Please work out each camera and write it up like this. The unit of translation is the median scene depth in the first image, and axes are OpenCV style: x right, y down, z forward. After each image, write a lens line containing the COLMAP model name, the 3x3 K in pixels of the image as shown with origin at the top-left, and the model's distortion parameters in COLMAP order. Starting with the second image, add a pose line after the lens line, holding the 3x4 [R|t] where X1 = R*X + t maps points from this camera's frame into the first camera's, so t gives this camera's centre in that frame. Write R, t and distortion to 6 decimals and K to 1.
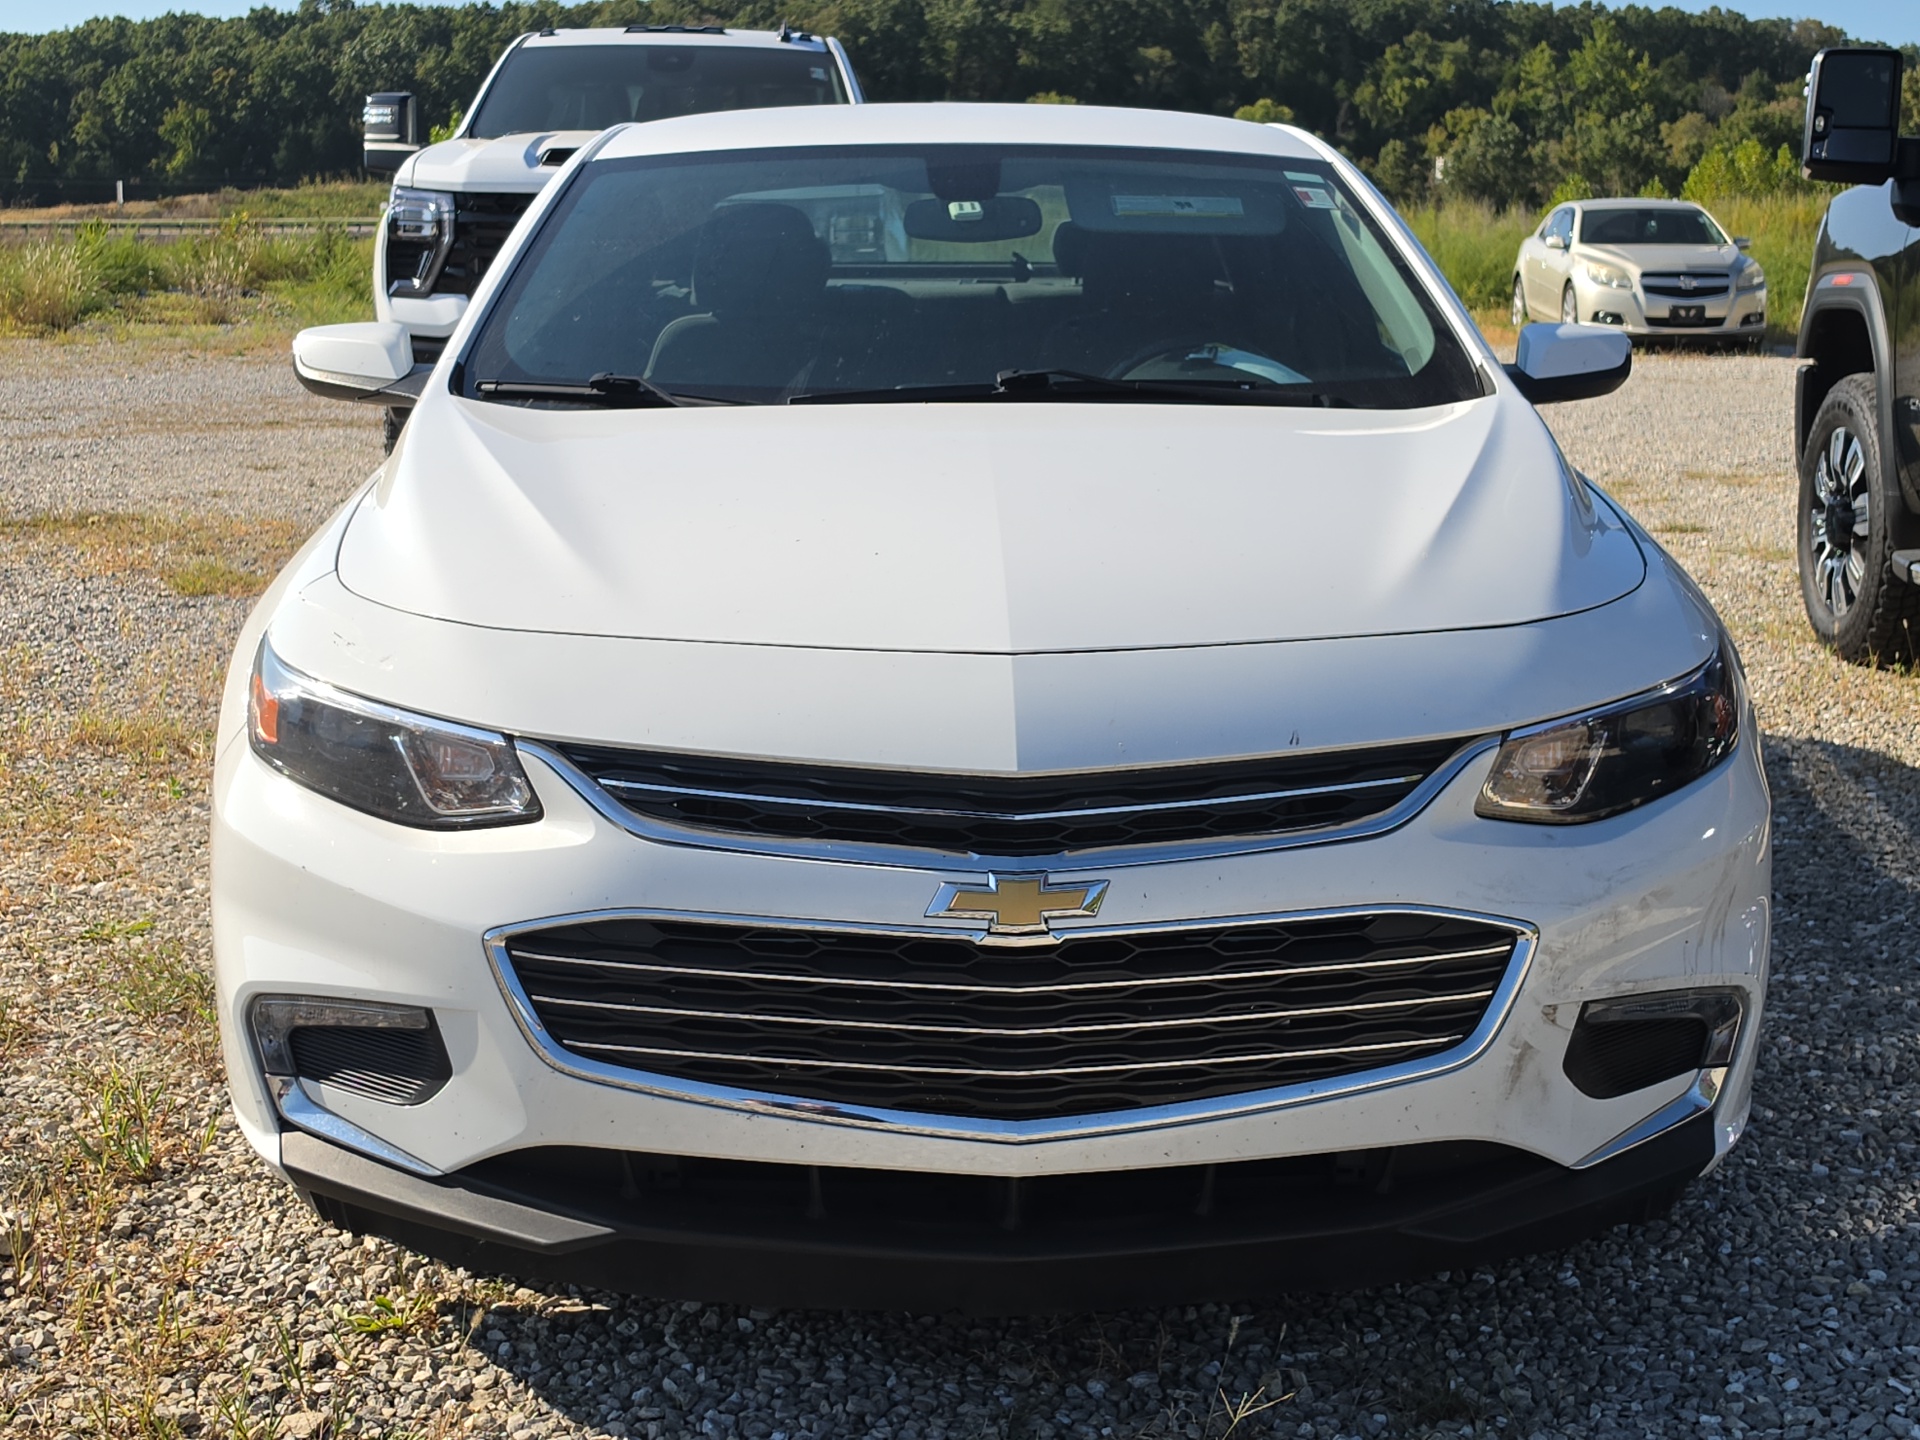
lens RADIAL K [[2057.3, 0, 959.9], [0, 2057.3, 718.8], [0, 0, 1]] dist [0.016595, 0.000000]
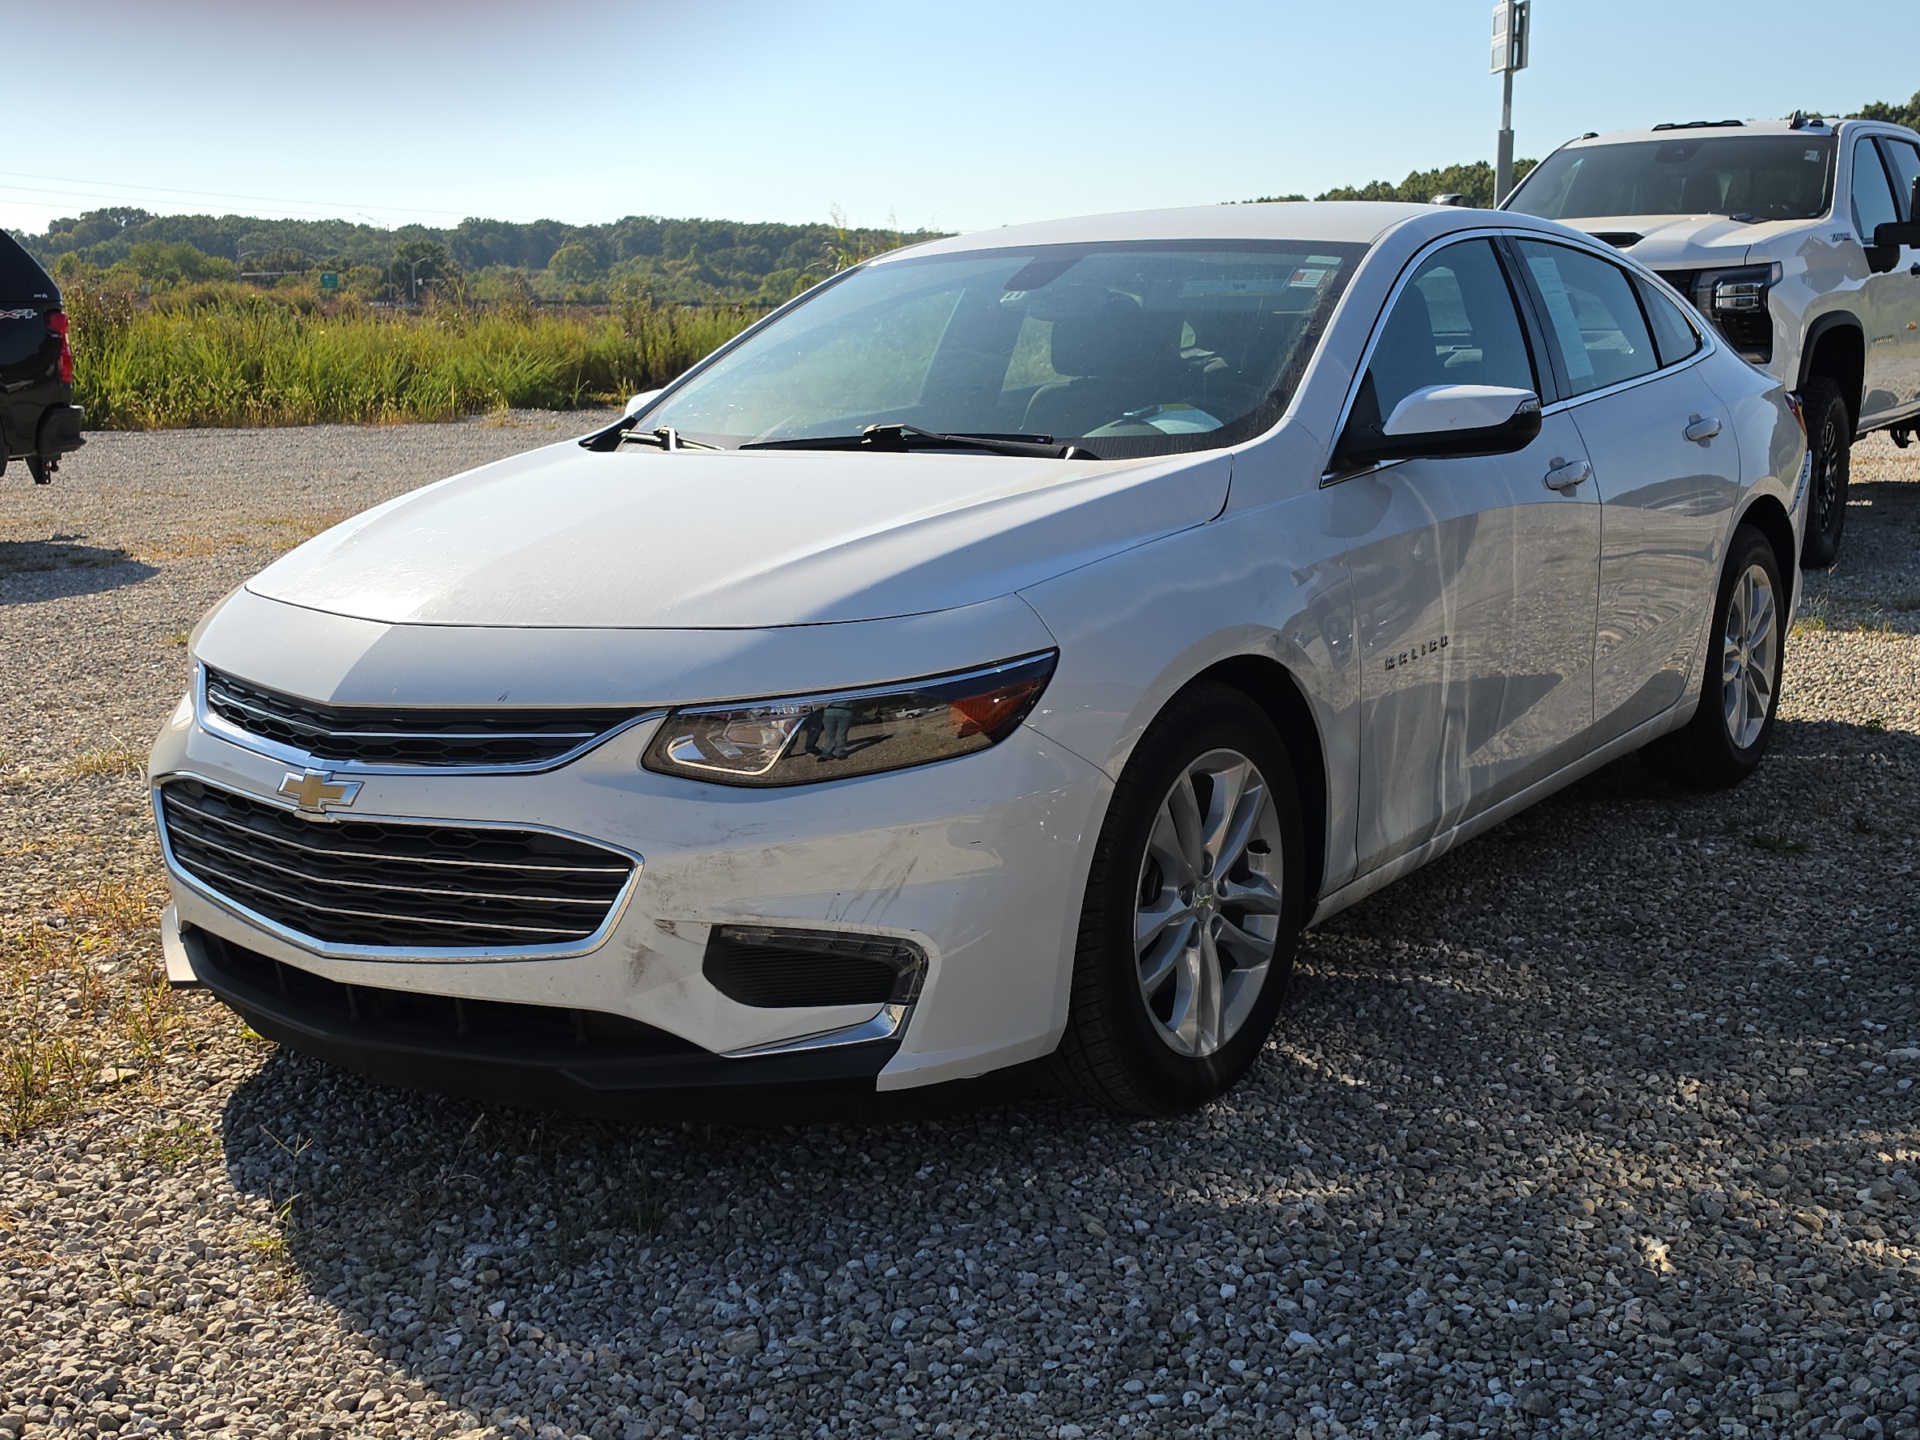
lens RADIAL K [[1778.5, 0, 959.6], [0, 1778.5, 721.6], [0, 0, 1]] dist [-0.061230, -0.000682]
pose [[0.877974, 0.087581, -0.470628, 0.955913], [-0.088371, 0.995877, 0.020468, -0.023686], [0.470480, 0.023620, 0.882094, 0.104445]]
